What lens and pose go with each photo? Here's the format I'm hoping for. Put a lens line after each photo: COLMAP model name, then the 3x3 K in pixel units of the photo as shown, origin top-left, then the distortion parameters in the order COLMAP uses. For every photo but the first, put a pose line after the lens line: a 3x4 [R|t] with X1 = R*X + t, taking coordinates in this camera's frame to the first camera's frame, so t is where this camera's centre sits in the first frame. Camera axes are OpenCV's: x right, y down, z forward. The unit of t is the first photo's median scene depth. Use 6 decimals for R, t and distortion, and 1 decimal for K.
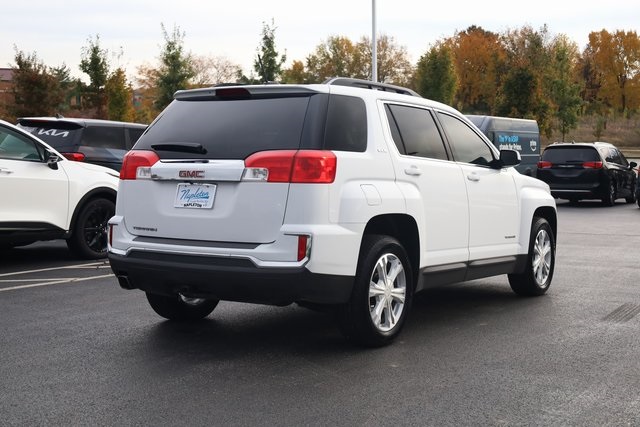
lens RADIAL K [[966.7, 0, 321.1], [0, 966.7, 211.9], [0, 0, 1]] dist [0.027927, 0.000000]
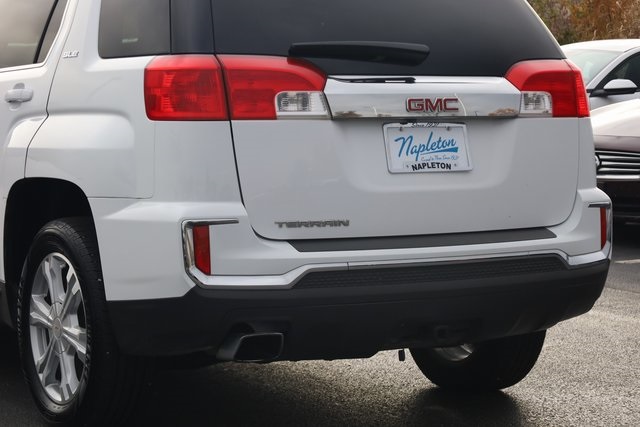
lens RADIAL K [[1754.2, 0, 320.4], [0, 1754.2, 214.1], [0, 0, 1]] dist [-0.060523, 0.000000]
pose [[0.432737, -0.076370, 0.898280, -0.973583], [0.048571, 0.996933, 0.061358, -0.040721], [-0.900211, 0.017078, 0.435119, 0.645336]]
